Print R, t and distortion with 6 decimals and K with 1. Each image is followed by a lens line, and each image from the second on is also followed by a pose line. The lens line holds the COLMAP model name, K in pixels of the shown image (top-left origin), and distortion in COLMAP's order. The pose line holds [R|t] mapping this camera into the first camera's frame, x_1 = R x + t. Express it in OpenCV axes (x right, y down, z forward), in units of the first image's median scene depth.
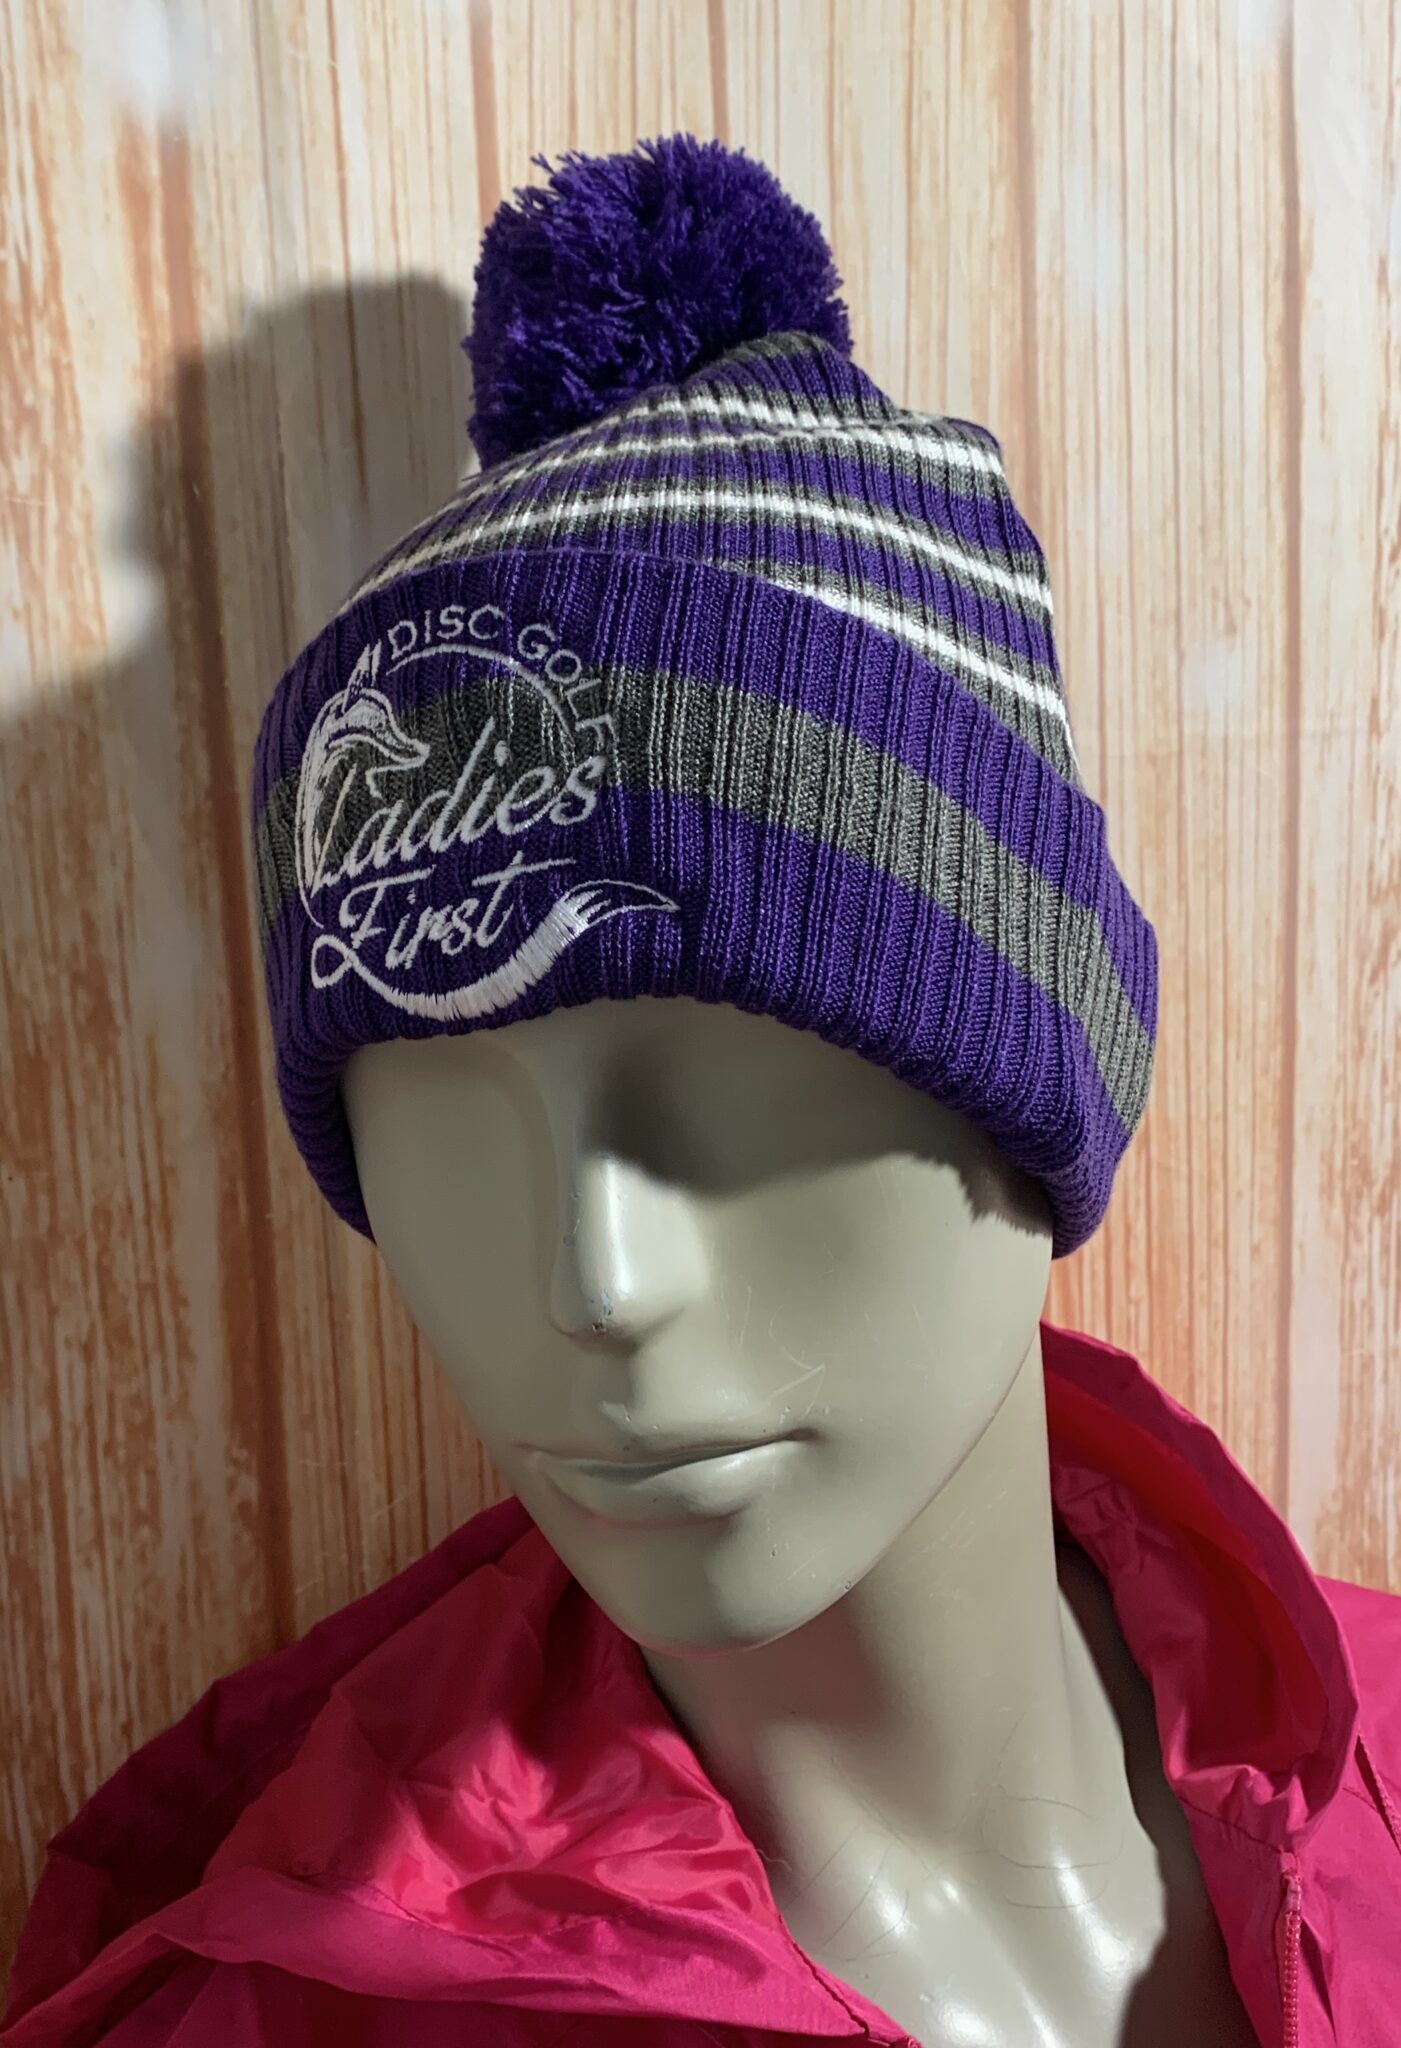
lens RADIAL K [[1678.4, 0, 805.5], [0, 1678.4, 1091.3], [0, 0, 1]] dist [0.005820, 0.005055]
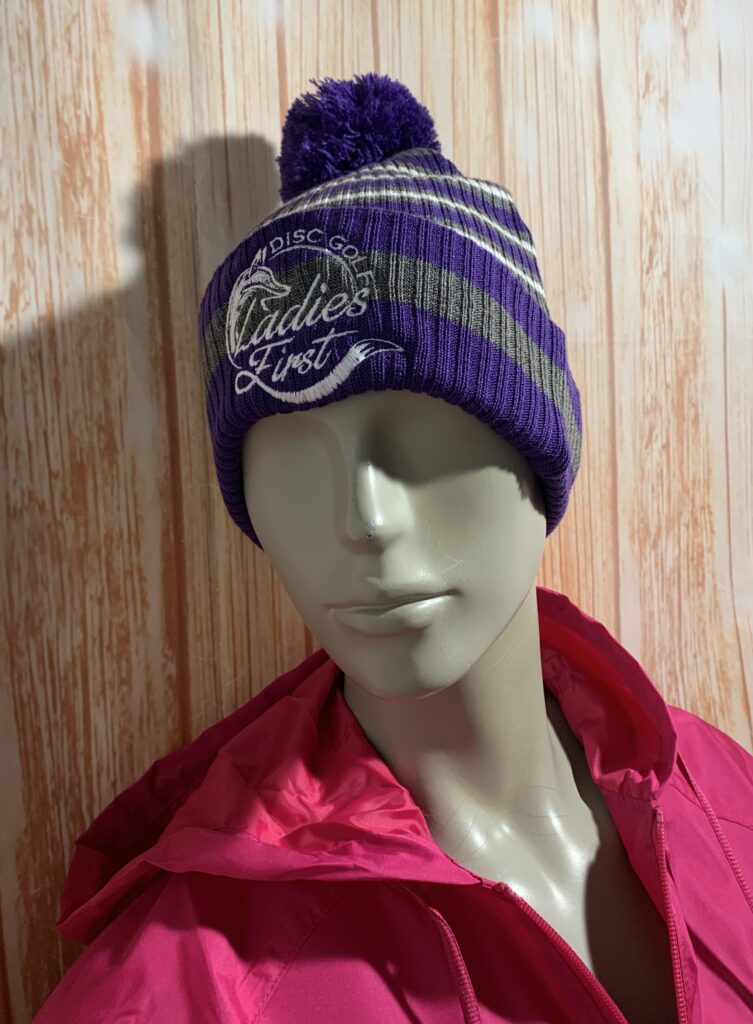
lens RADIAL K [[733.6, 0, 414.1], [0, 733.6, 513.8], [0, 0, 1]] dist [0.005324, 0.003145]
pose [[0.995285, -0.020395, 0.094821, -0.109796], [0.030120, 0.994298, -0.102291, 0.149265], [-0.092194, 0.104665, 0.990225, 0.011109]]
